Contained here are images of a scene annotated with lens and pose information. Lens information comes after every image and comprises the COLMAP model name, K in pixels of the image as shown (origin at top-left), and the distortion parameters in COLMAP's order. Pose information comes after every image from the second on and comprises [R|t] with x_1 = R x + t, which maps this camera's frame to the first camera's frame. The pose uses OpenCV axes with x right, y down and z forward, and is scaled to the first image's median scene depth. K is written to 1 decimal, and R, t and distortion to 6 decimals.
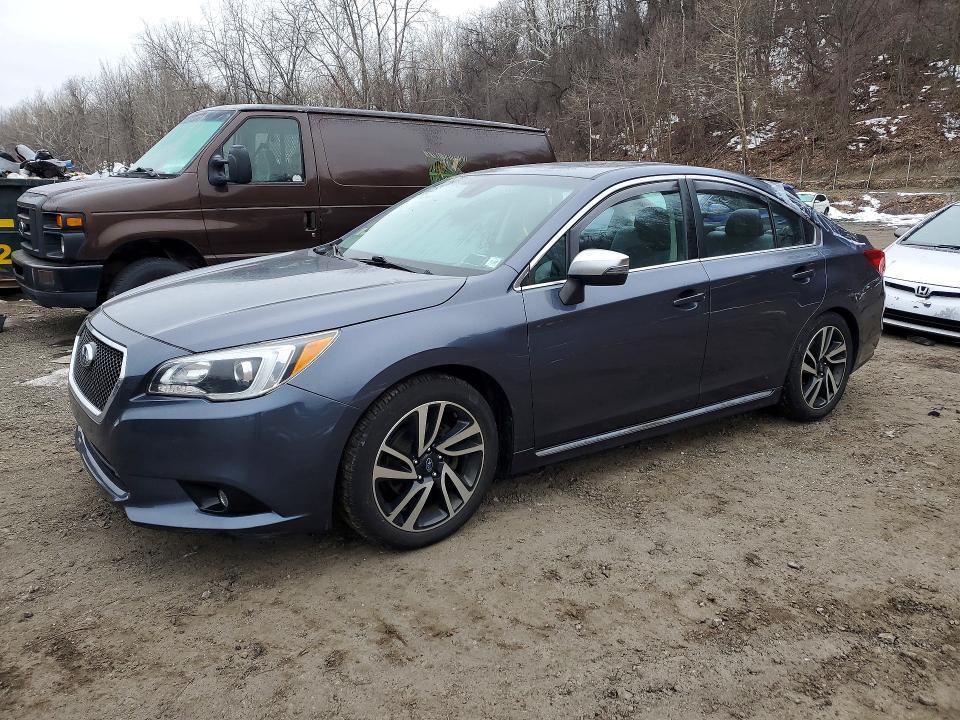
lens RADIAL K [[742.1, 0, 482.2], [0, 742.1, 358.7], [0, 0, 1]] dist [0.030130, -0.001765]
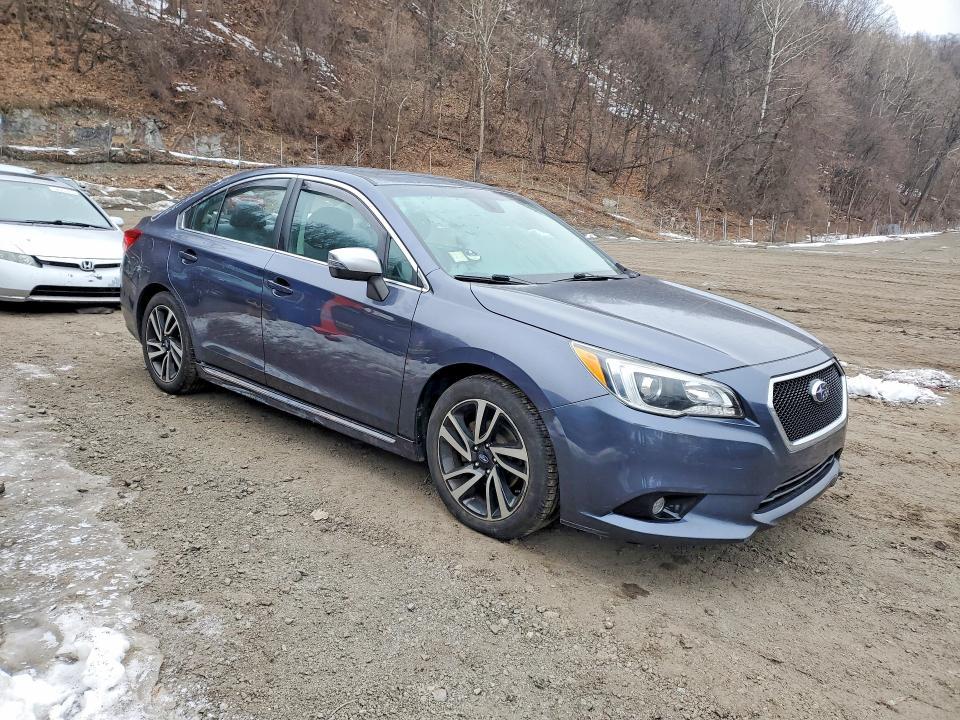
lens RADIAL K [[742.1, 0, 476.7], [0, 742.1, 363.9], [0, 0, 1]] dist [0.030130, -0.001765]
pose [[-0.184178, -0.240572, 0.952997, -0.713084], [0.157913, 0.949746, 0.270269, -0.198844], [-0.970125, 0.200269, -0.136933, 0.799052]]
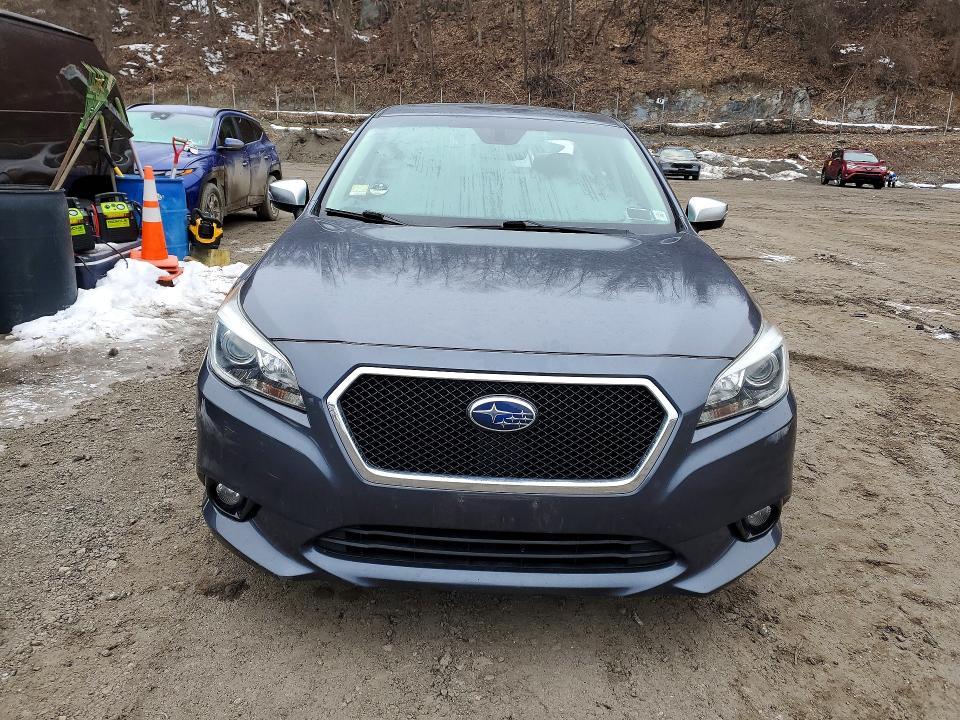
lens RADIAL K [[742.1, 0, 481.1], [0, 742.1, 364.0], [0, 0, 1]] dist [0.030130, -0.001765]
pose [[0.600620, -0.227722, 0.766419, -0.503964], [0.151976, 0.973622, 0.170189, -0.077125], [-0.784958, 0.014258, 0.619385, 0.313006]]
